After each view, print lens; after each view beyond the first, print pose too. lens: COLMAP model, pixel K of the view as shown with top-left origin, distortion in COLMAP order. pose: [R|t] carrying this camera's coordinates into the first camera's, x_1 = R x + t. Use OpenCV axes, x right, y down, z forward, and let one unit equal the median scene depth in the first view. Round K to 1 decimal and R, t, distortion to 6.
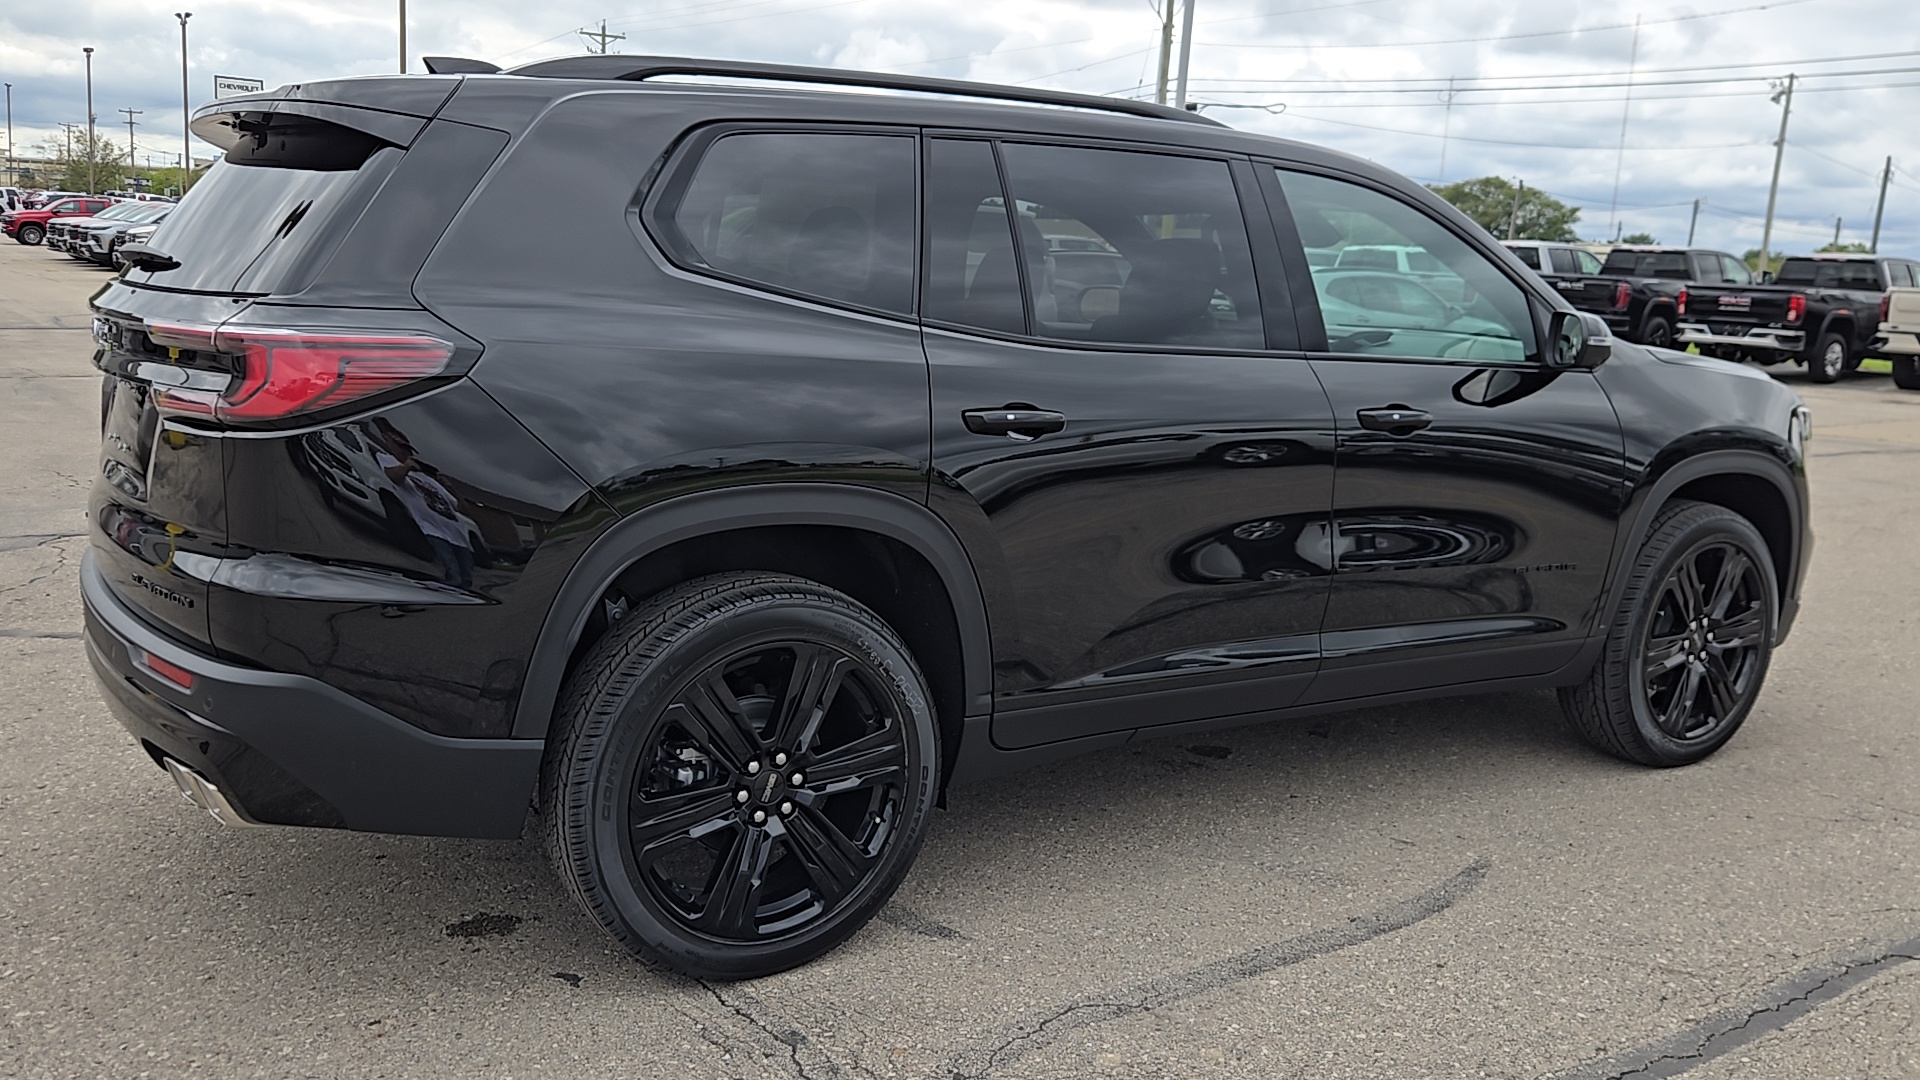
lens RADIAL K [[1605.7, 0, 961.4], [0, 1605.7, 527.0], [0, 0, 1]] dist [0.012692, -0.006783]
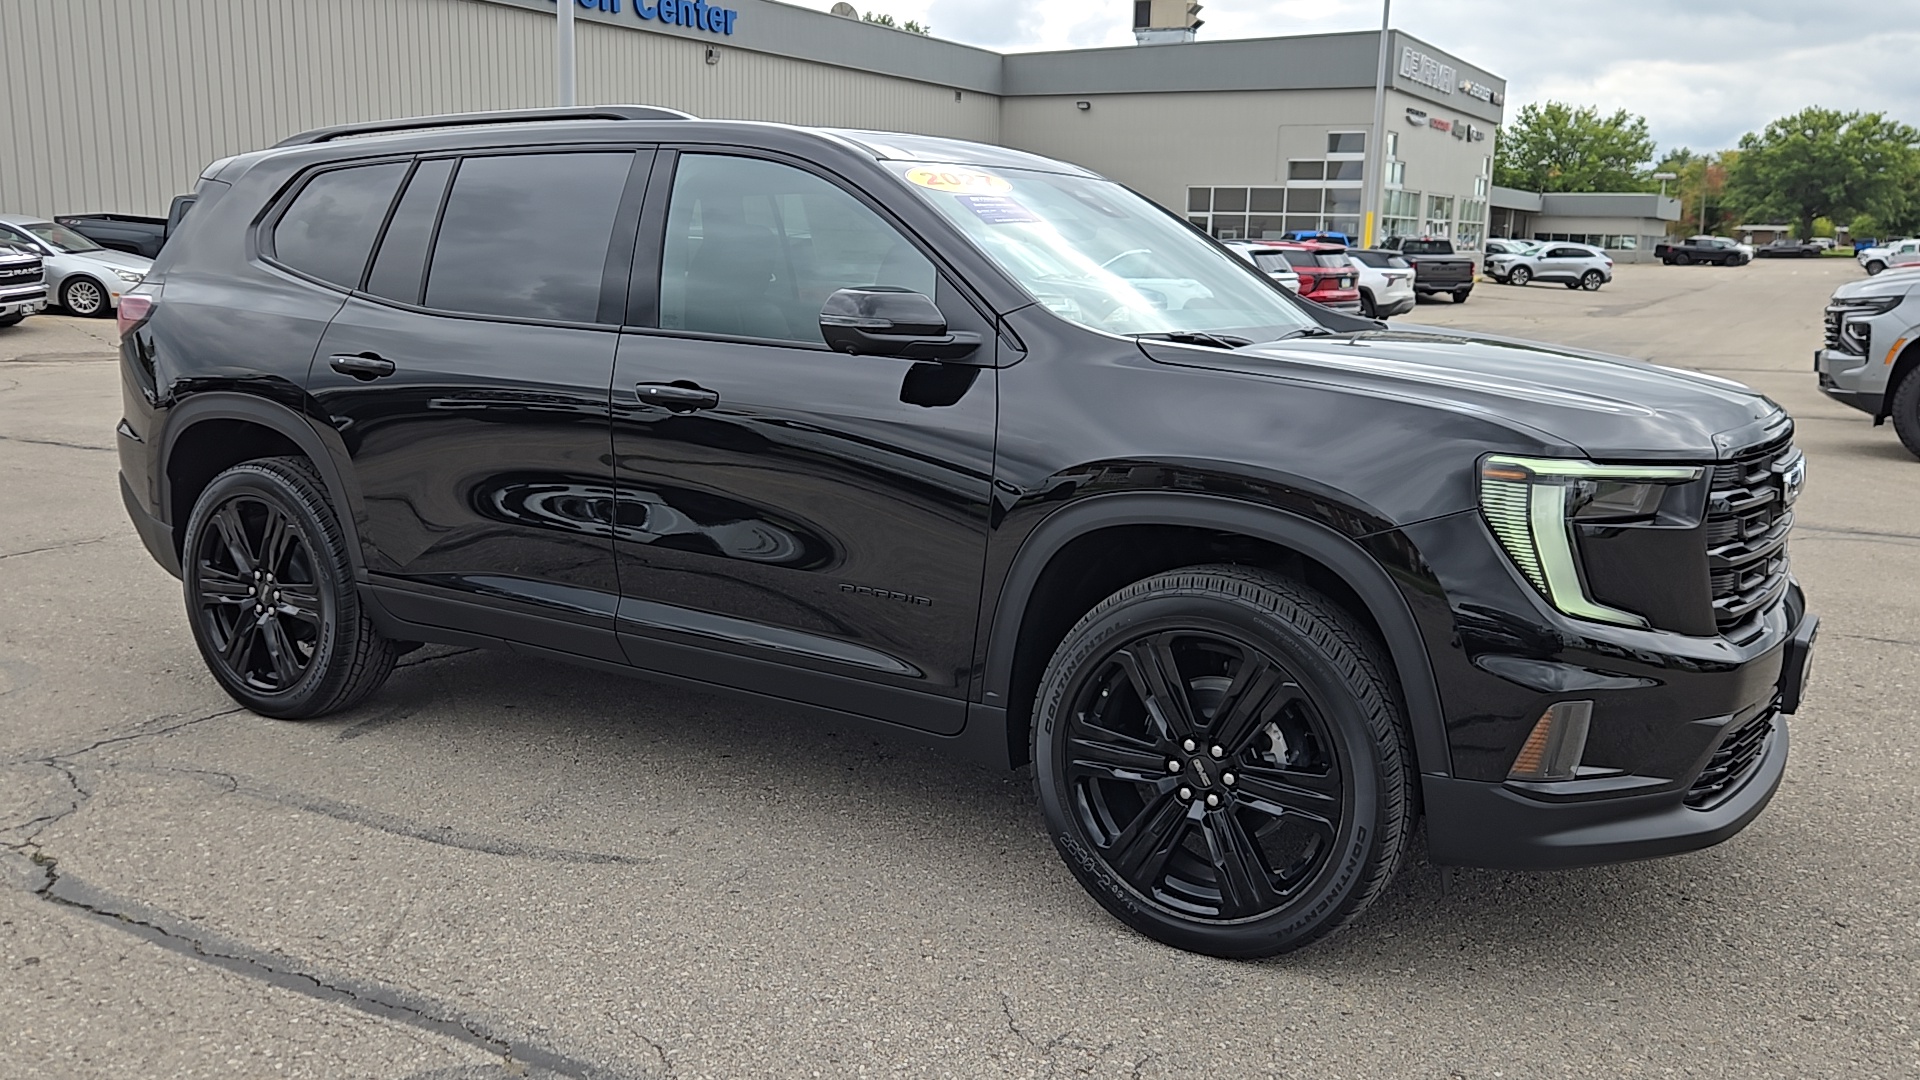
lens RADIAL K [[1605.7, 0, 964.6], [0, 1605.7, 542.4], [0, 0, 1]] dist [0.012692, -0.006783]
pose [[0.424955, 0.122842, -0.896841, 1.357271], [-0.146105, 0.987067, 0.065971, -0.076124], [0.893346, 0.102998, 0.437407, 0.806028]]
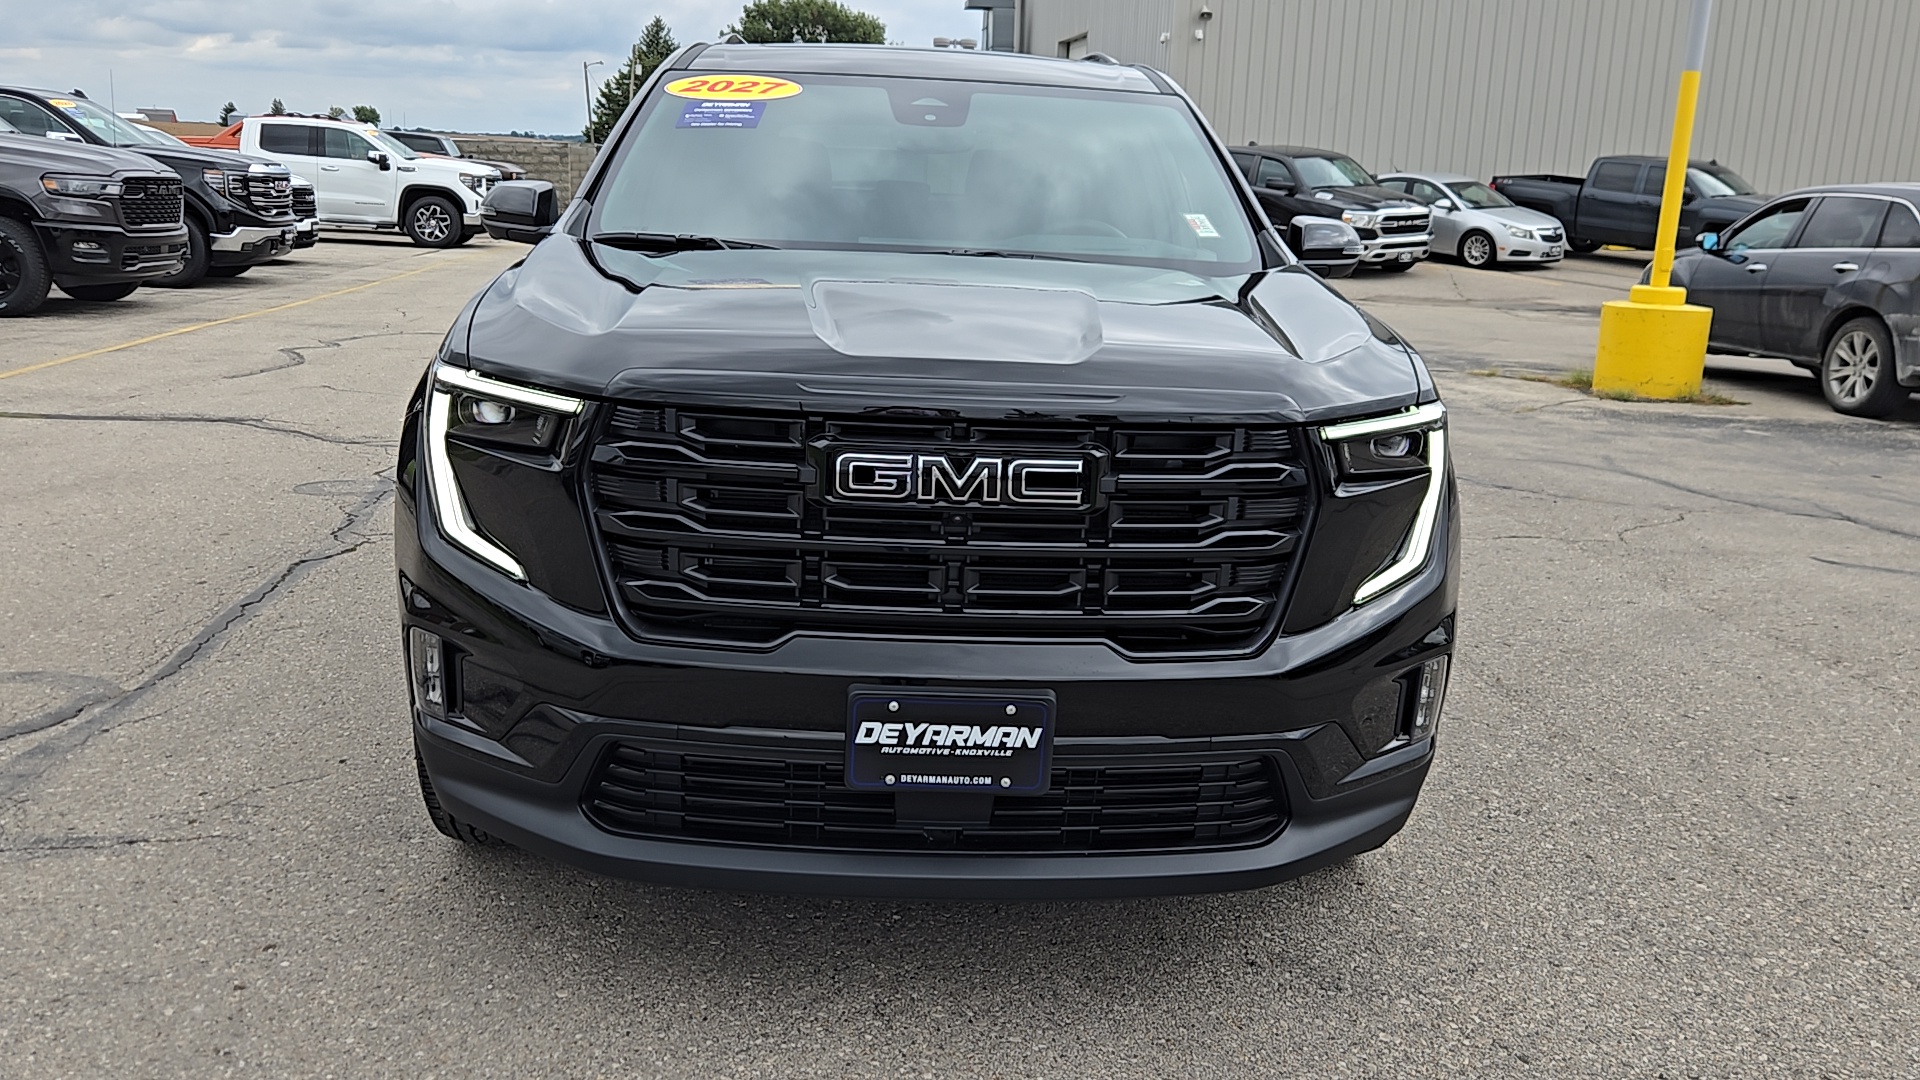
lens RADIAL K [[1605.7, 0, 960.9], [0, 1605.7, 547.0], [0, 0, 1]] dist [0.012692, -0.006783]
pose [[-0.490470, 0.132572, -0.861315, 1.278297], [-0.208613, 0.941763, 0.263748, -0.270433], [0.846120, 0.309042, -0.434250, 1.964011]]
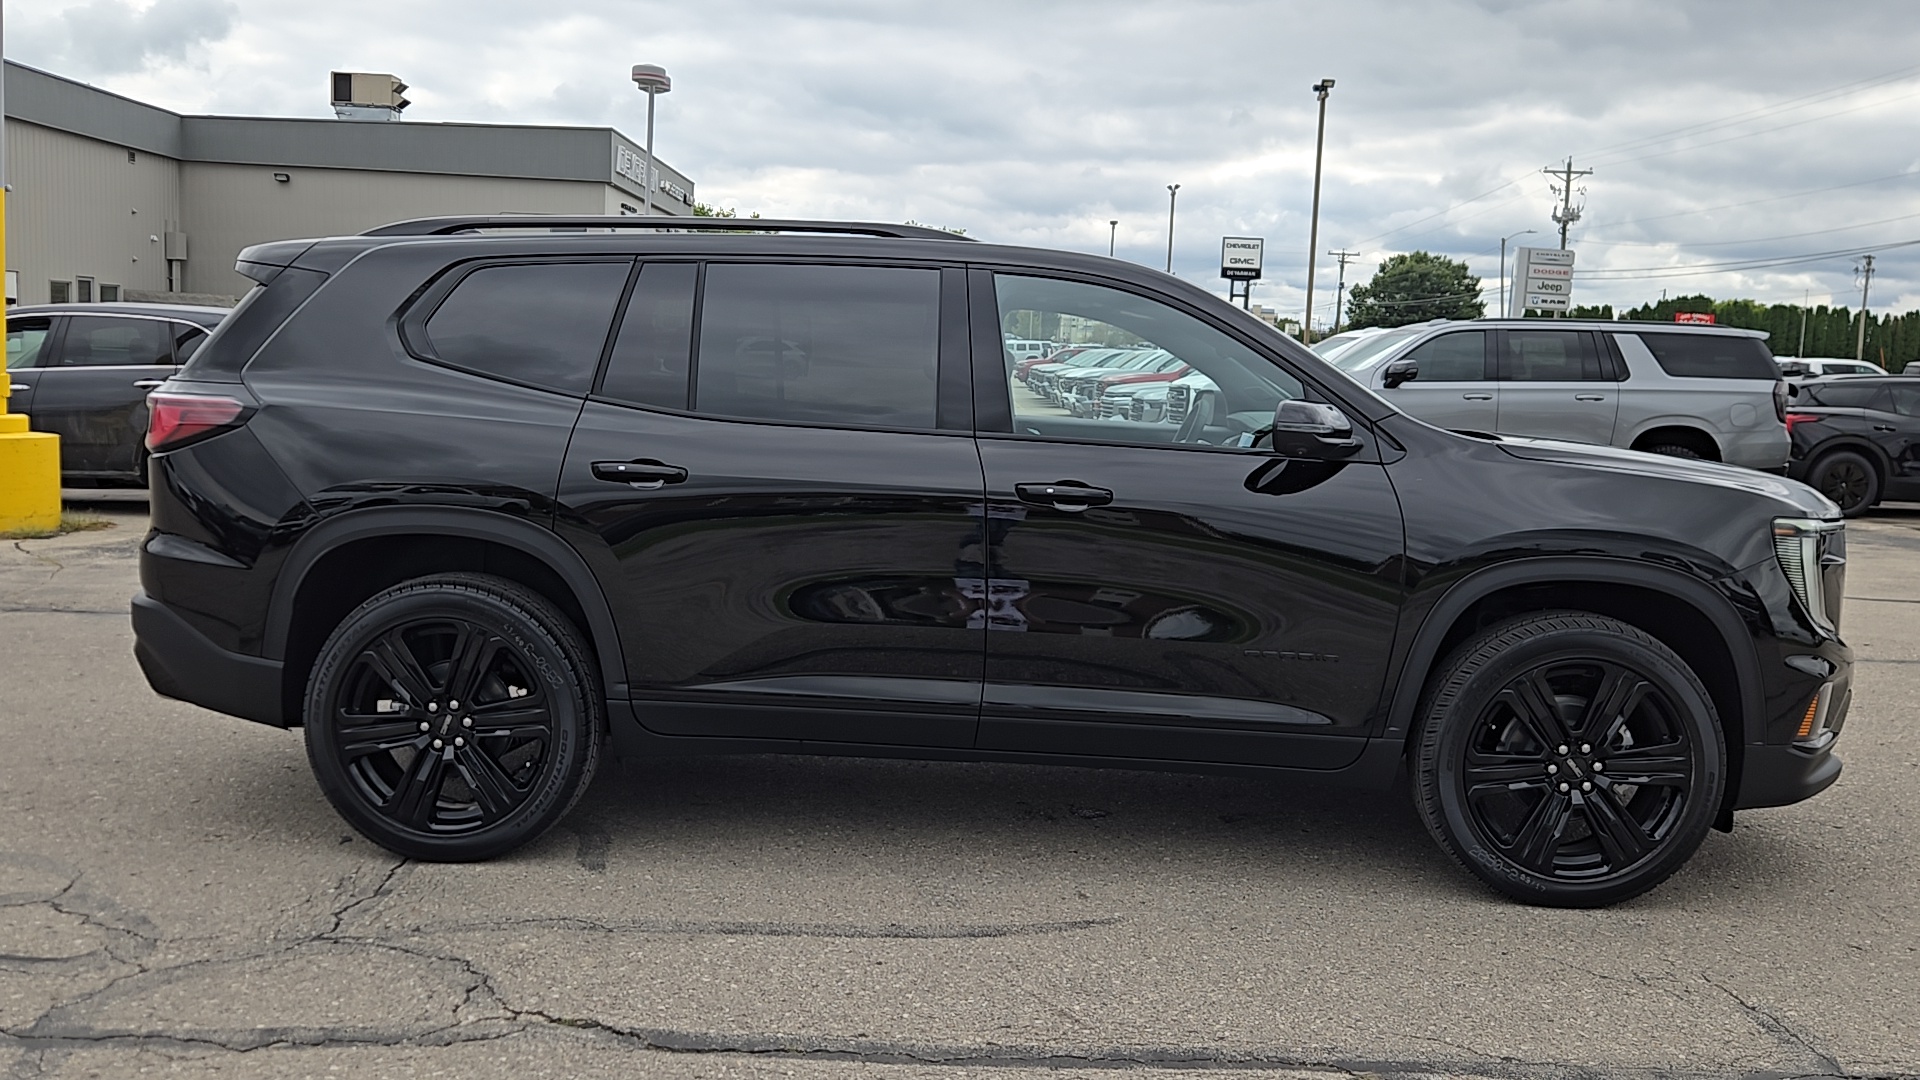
lens RADIAL K [[1605.7, 0, 957.8], [0, 1605.7, 528.6], [0, 0, 1]] dist [0.012692, -0.006783]
pose [[0.820053, 0.042991, -0.570671, 0.903605], [-0.091606, 0.994177, -0.056743, 0.026958], [0.564908, 0.098810, 0.819216, 0.074379]]
